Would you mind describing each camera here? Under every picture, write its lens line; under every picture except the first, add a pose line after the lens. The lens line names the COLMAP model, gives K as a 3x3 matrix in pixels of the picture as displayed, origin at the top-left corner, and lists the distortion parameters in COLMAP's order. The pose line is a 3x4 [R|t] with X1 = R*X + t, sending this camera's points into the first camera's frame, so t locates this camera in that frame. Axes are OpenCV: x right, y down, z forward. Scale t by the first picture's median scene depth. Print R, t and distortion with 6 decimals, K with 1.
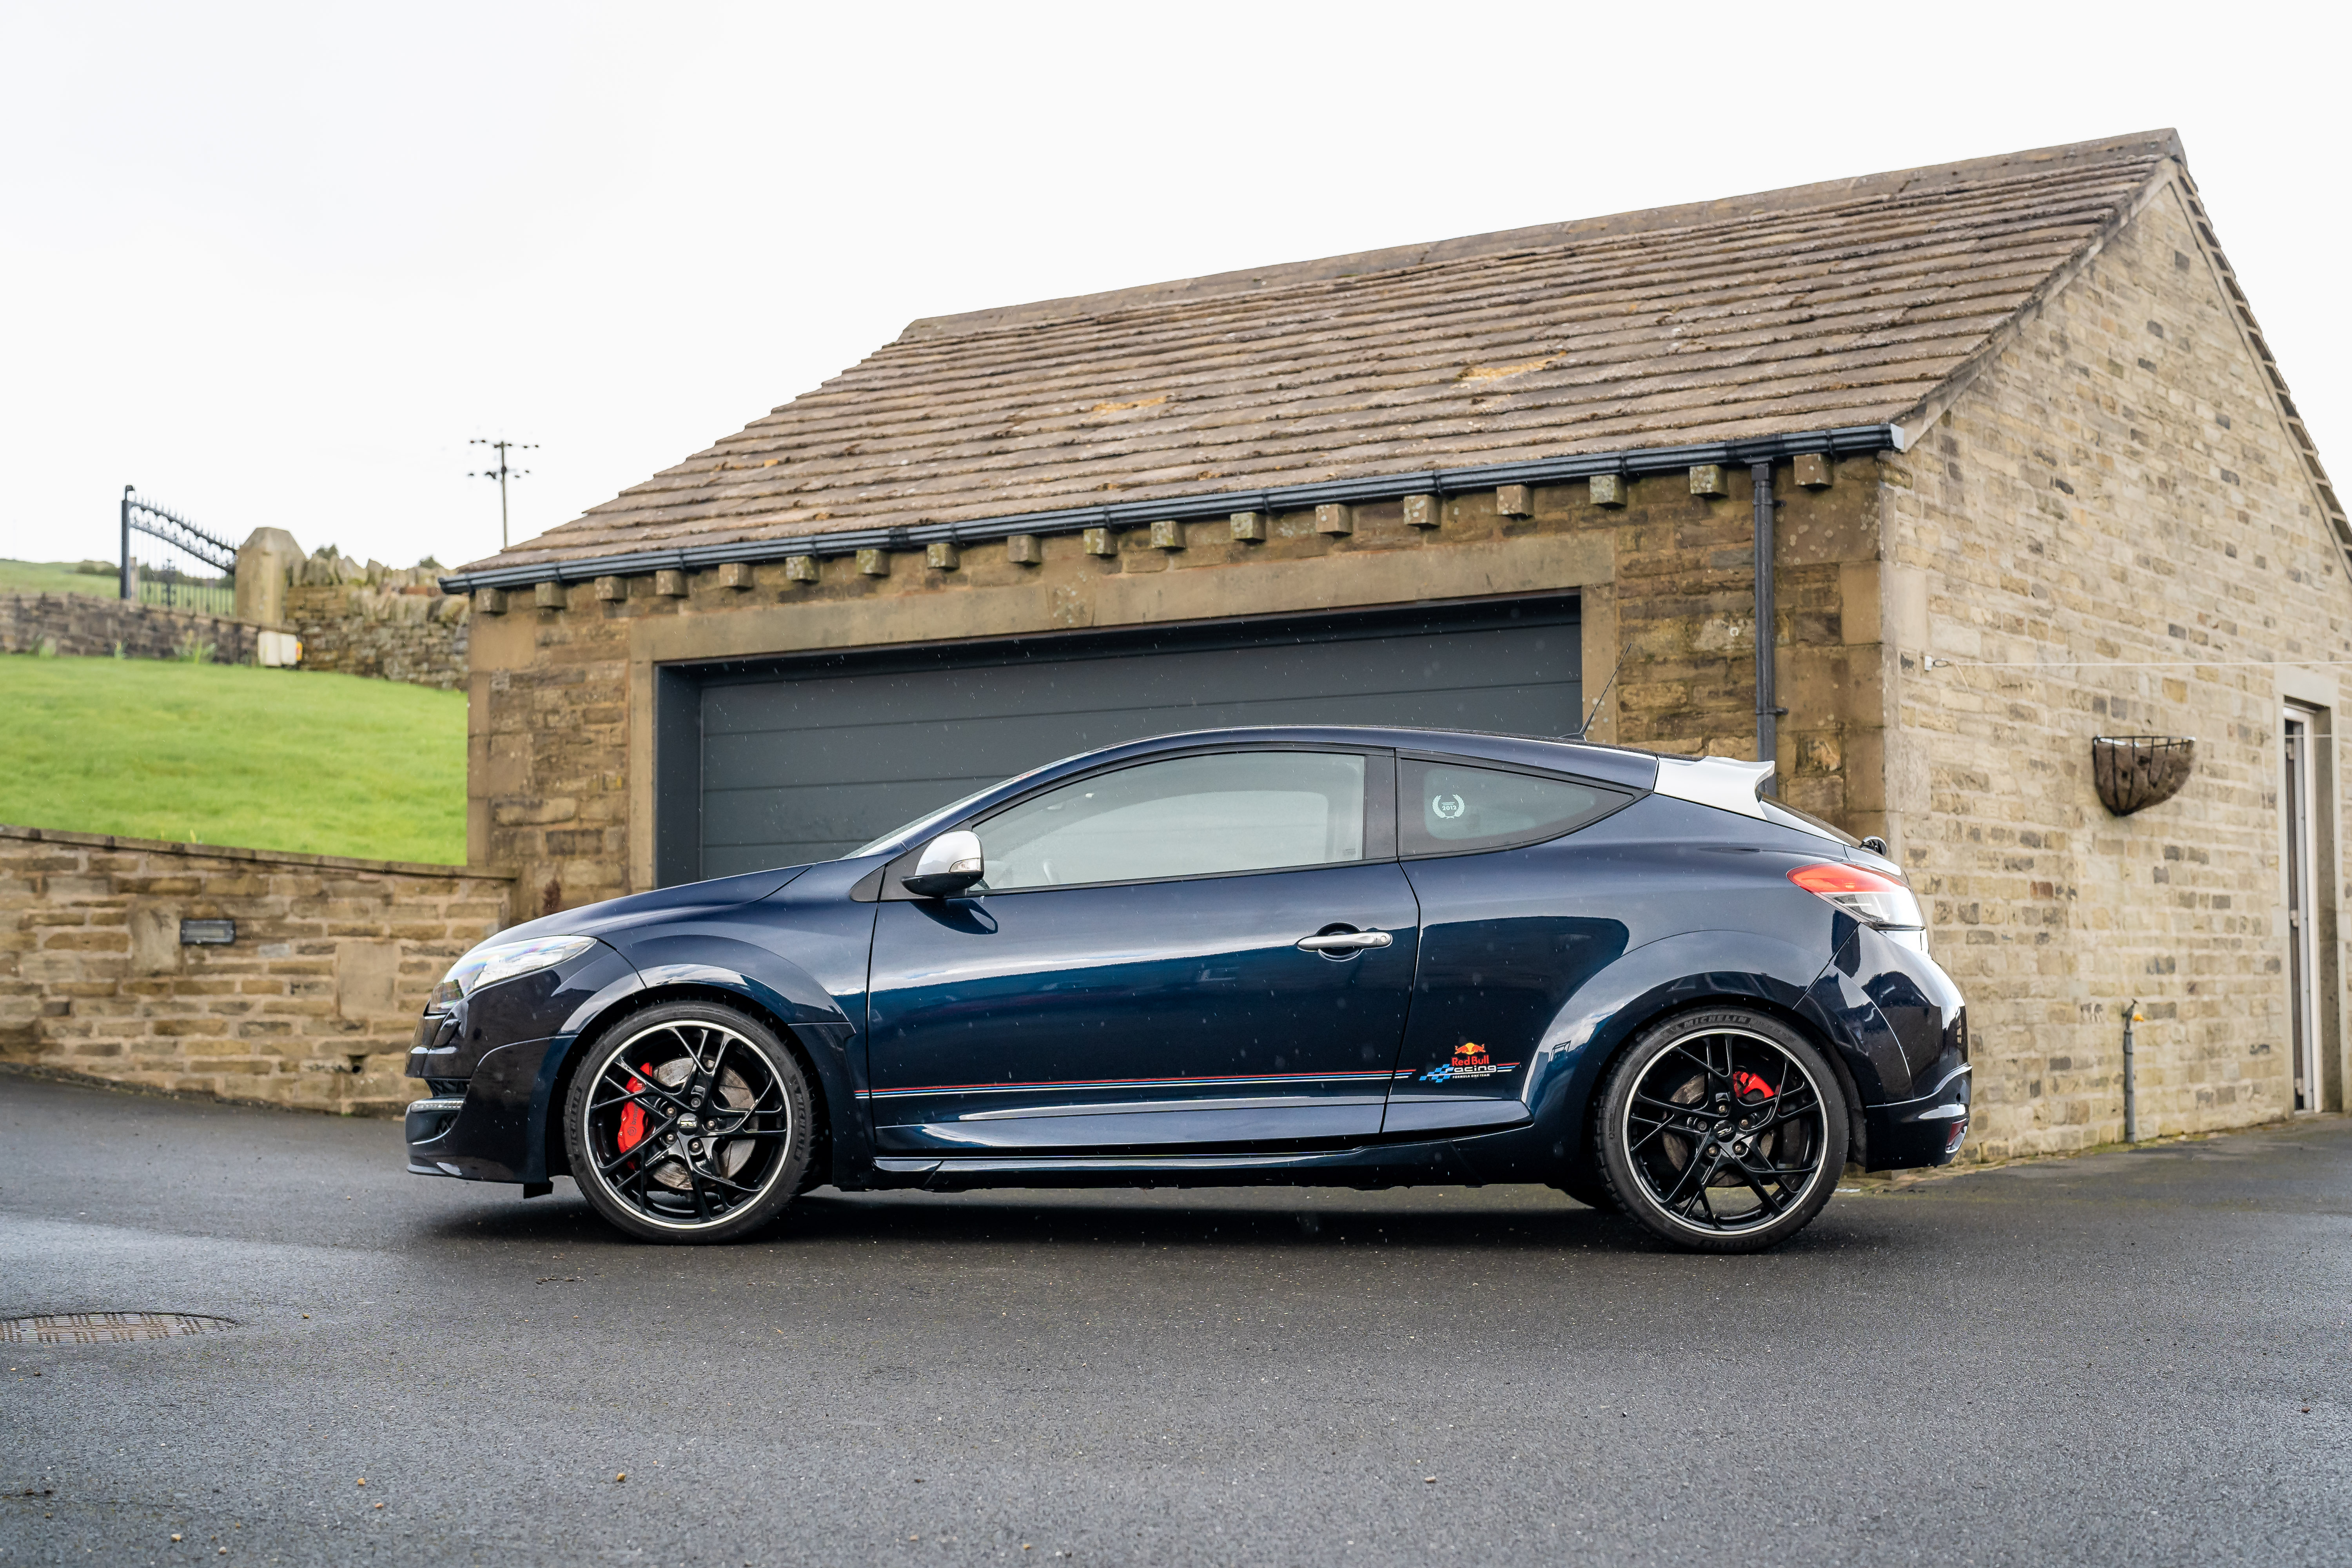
lens RADIAL K [[3294.4, 0, 1177.2], [0, 3294.4, 790.2], [0, 0, 1]] dist [-0.006142, 0.000000]
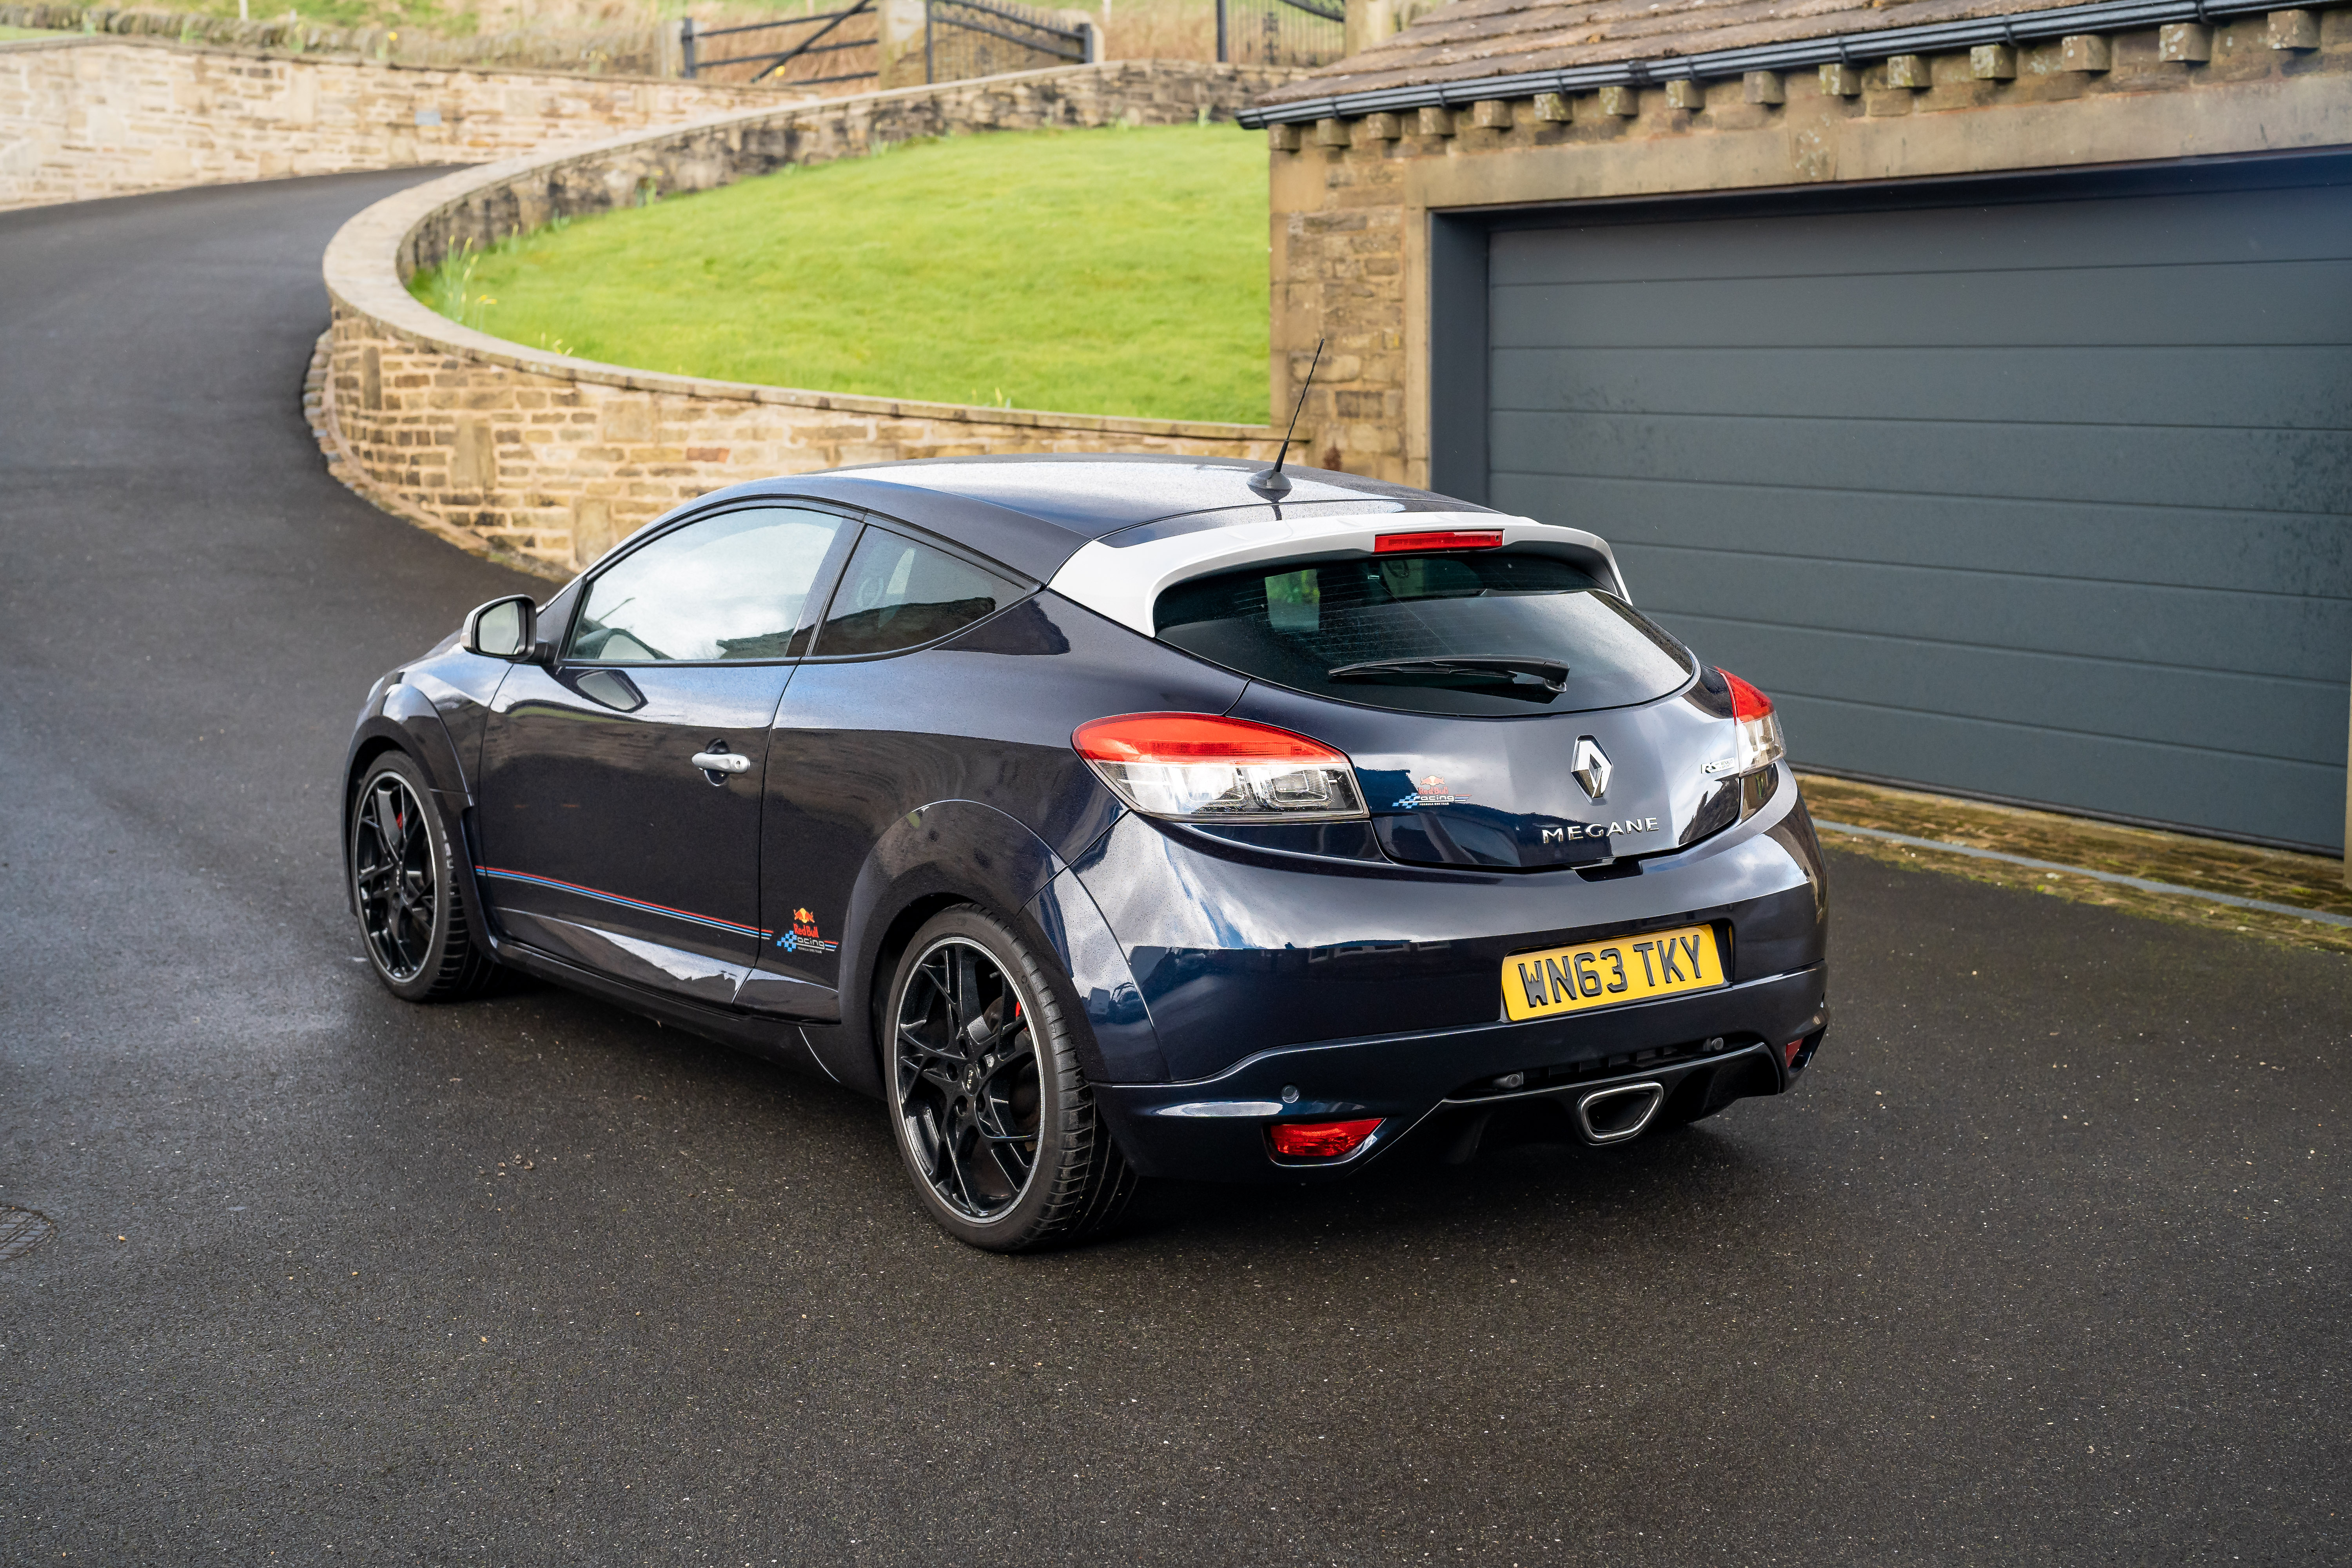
lens RADIAL K [[3294.4, 0, 1171.2], [0, 3294.4, 781.5], [0, 0, 1]] dist [-0.006142, 0.000000]
pose [[0.904674, 0.054180, -0.422646, 0.172900], [0.029566, 0.981511, 0.189108, -0.058941], [0.425078, -0.183577, 0.886346, 0.141015]]
